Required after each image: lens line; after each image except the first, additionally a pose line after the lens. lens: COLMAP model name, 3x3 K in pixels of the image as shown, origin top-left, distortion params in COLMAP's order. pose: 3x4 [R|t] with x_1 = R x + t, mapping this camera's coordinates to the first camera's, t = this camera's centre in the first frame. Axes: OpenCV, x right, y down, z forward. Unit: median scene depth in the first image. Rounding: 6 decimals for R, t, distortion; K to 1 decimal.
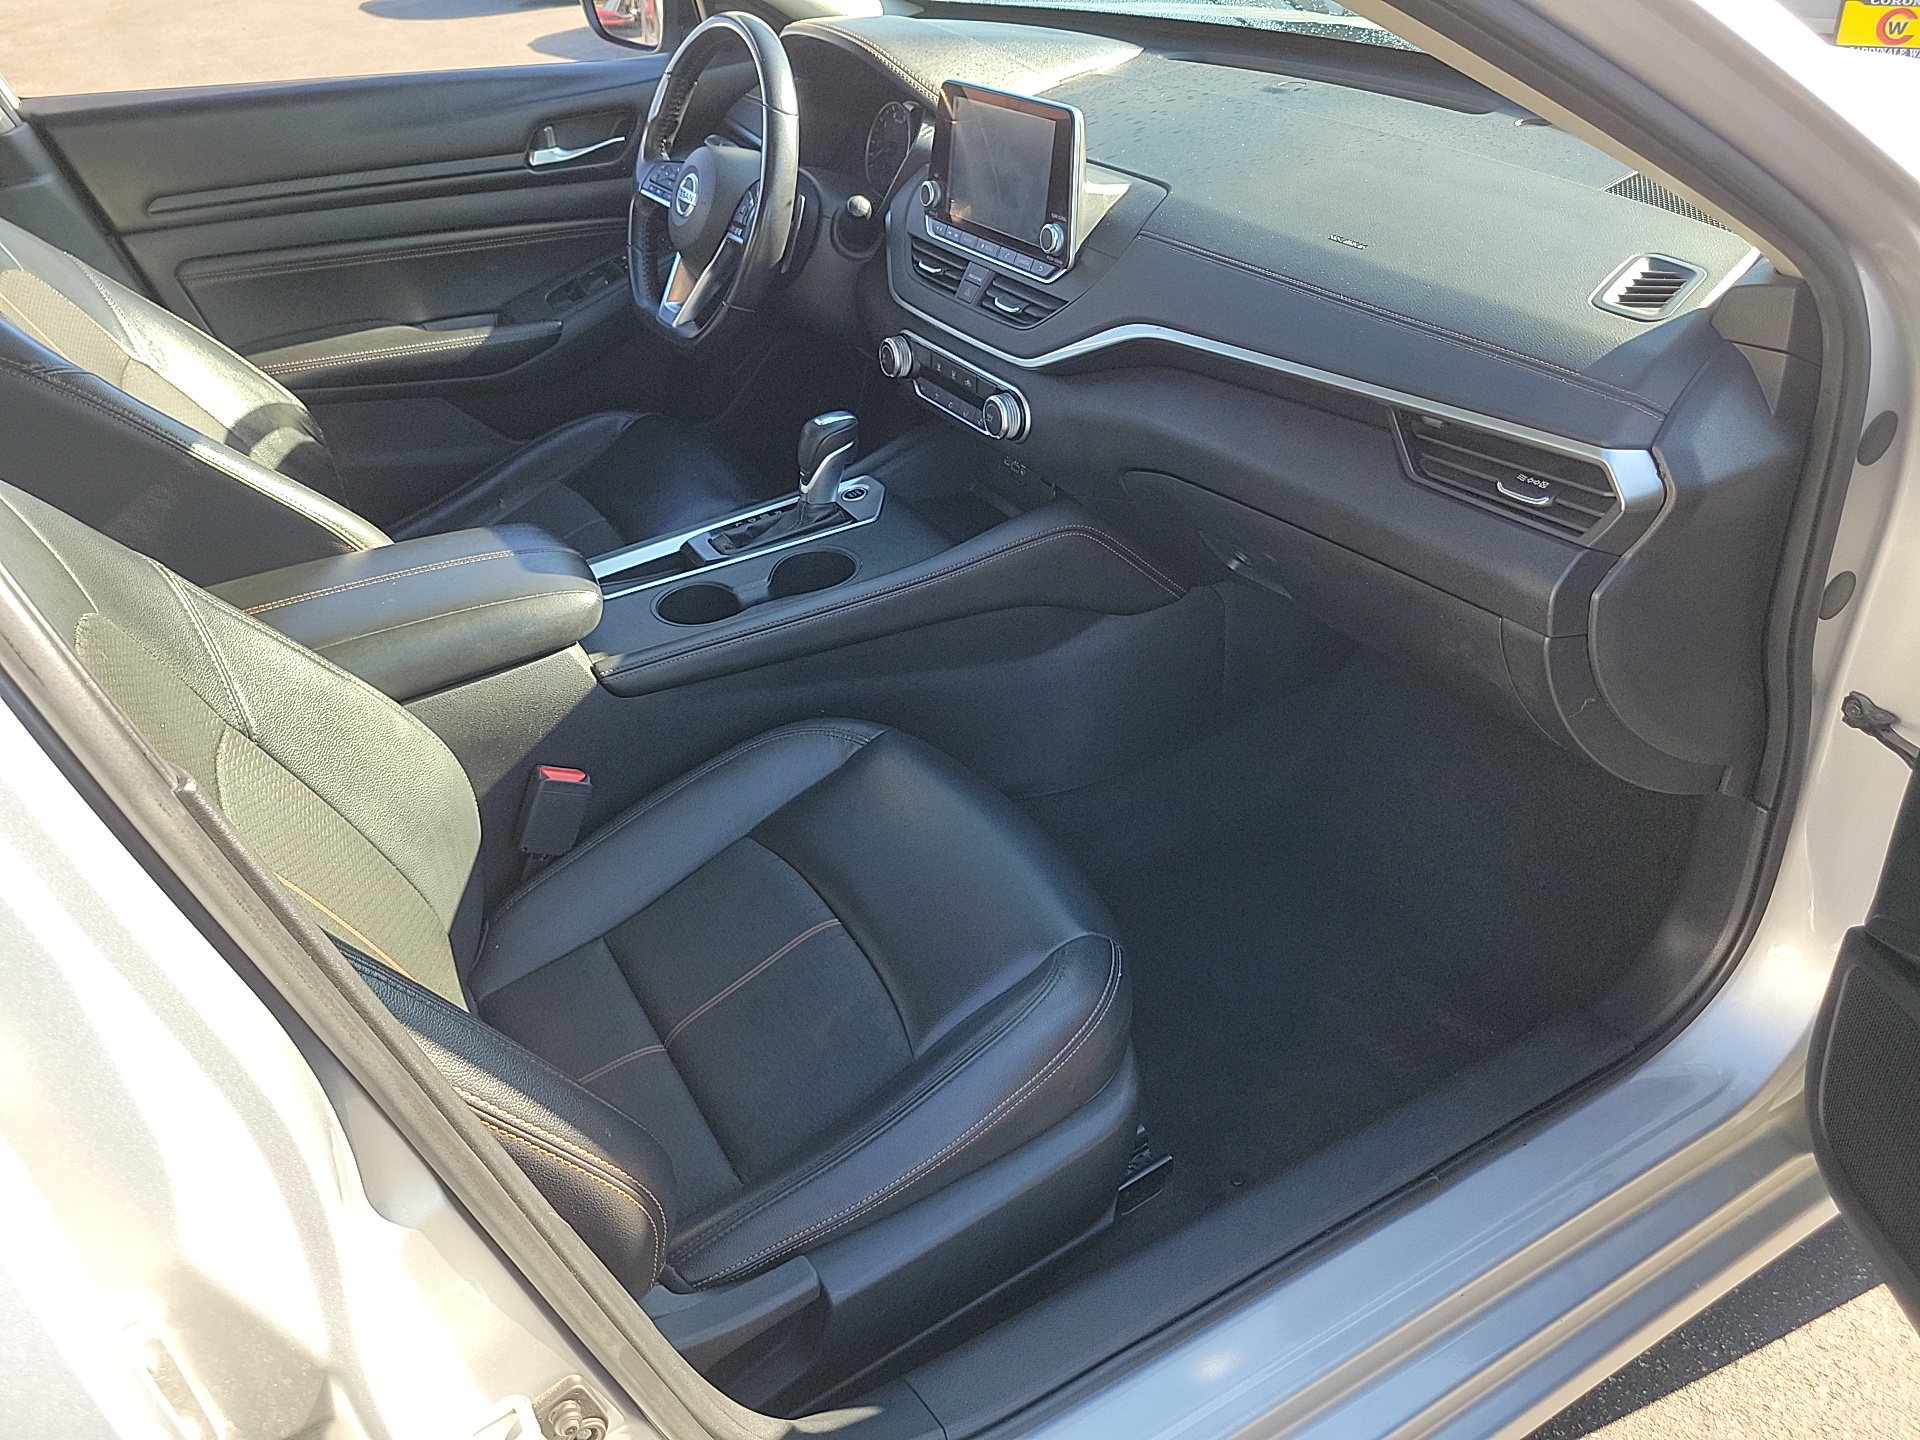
lens RADIAL K [[1542.6, 0, 913.2], [0, 1542.6, 751.7], [0, 0, 1]] dist [0.040331, -0.031883]
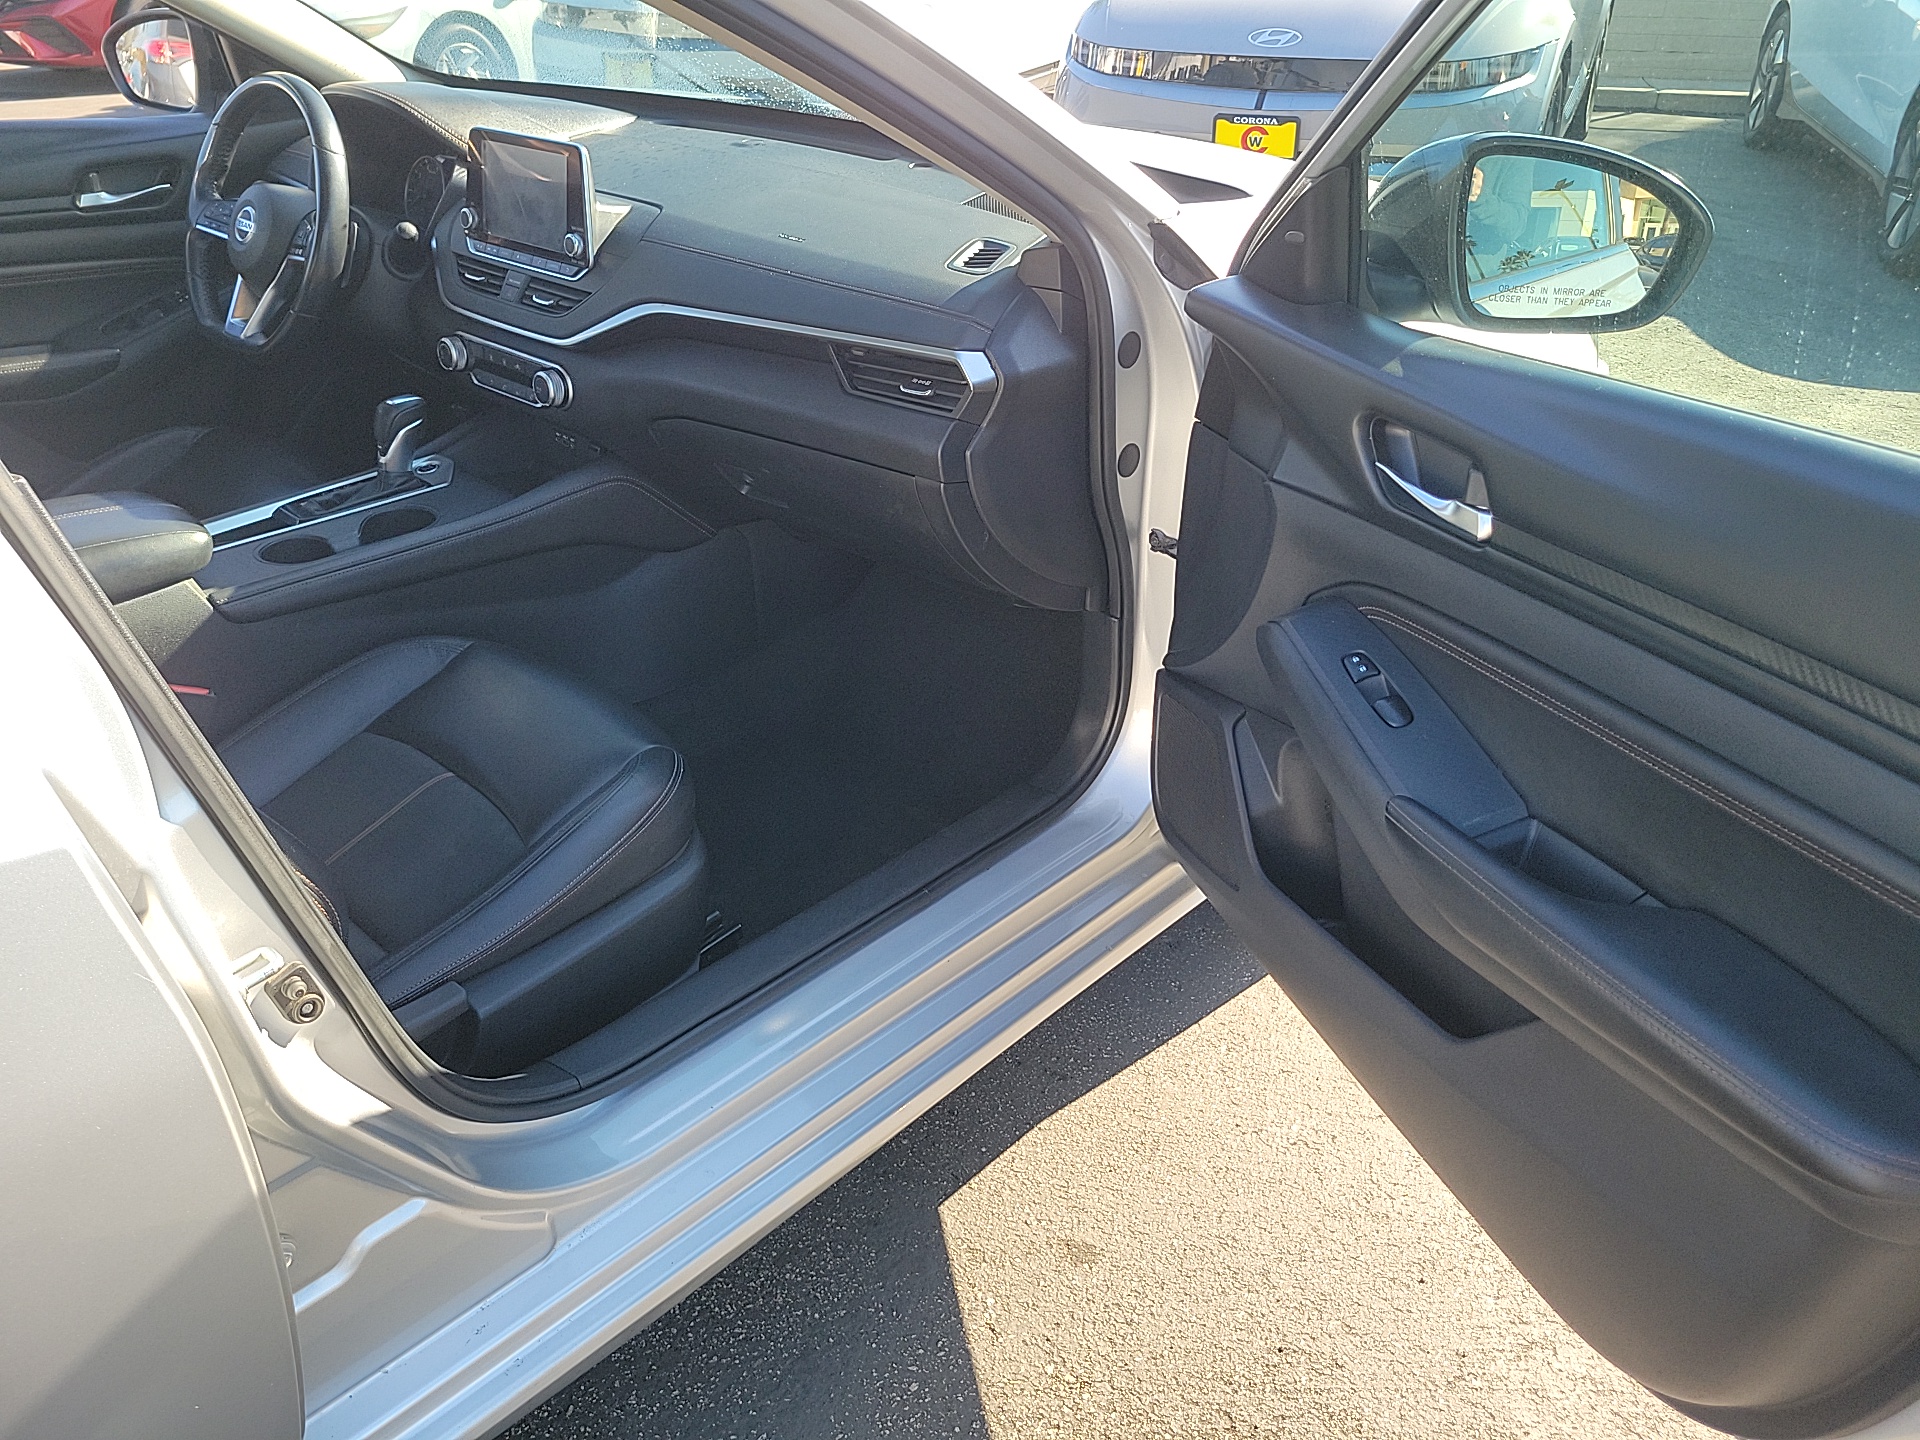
lens RADIAL K [[1542.6, 0, 976.5], [0, 1542.6, 727.0], [0, 0, 1]] dist [0.040331, -0.031883]
pose [[0.948614, -0.094308, 0.302055, -0.019204], [0.117132, 0.991402, -0.058322, 0.173214], [-0.293958, 0.090706, 0.951505, -0.275240]]
